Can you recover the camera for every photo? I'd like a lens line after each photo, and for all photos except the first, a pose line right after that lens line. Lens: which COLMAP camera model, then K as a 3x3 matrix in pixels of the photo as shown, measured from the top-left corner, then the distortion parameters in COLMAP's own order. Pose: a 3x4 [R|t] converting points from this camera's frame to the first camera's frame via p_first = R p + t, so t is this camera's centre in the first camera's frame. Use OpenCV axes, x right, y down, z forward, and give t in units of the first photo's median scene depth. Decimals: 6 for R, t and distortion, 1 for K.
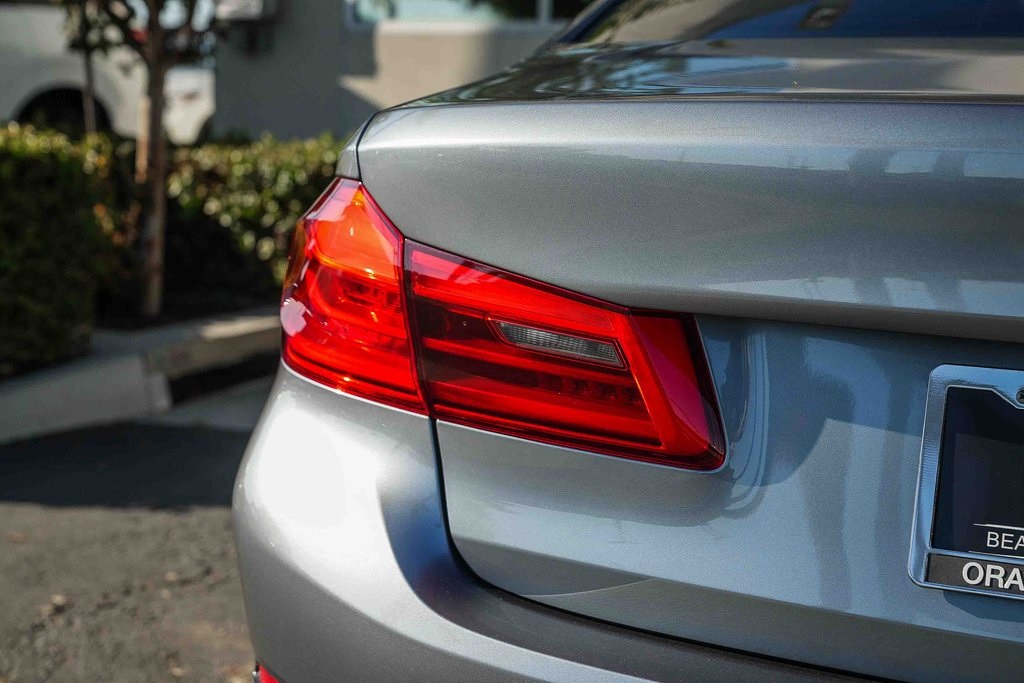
lens RADIAL K [[1504.7, 0, 512.0], [0, 1504.7, 341.5], [0, 0, 1]] dist [-0.035518, 0.013301]
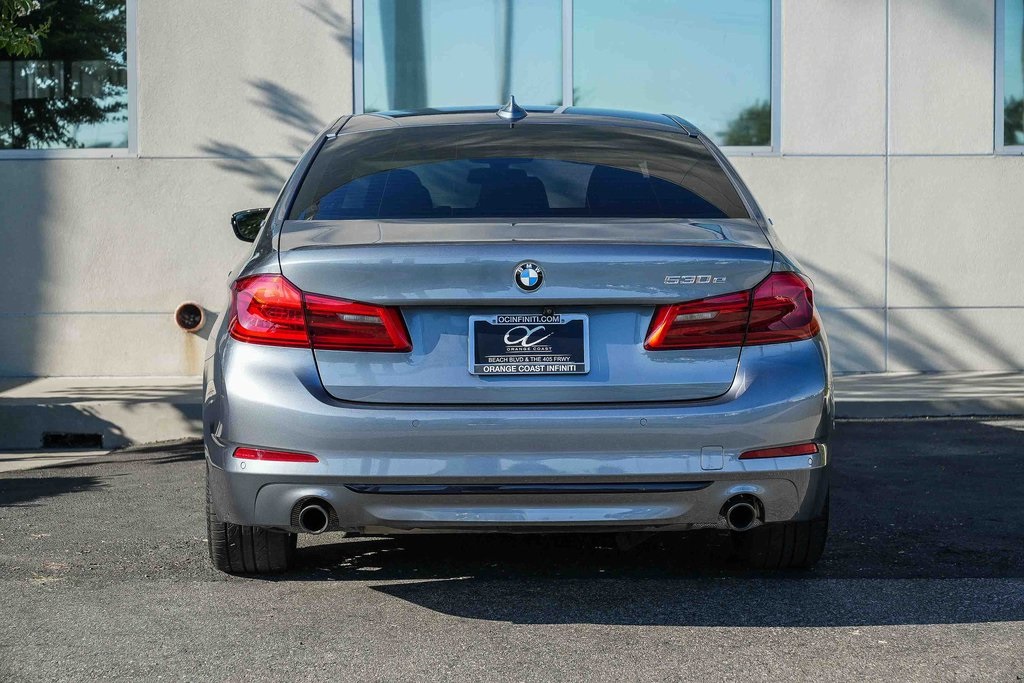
lens RADIAL K [[2051.0, 0, 512.0], [0, 2051.0, 341.5], [0, 0, 1]] dist [-0.037346, -0.071366]
pose [[0.901573, -0.066044, 0.427556, -1.546808], [0.097877, 0.993793, -0.052881, 0.310783], [-0.421409, 0.089524, 0.902441, -3.102047]]
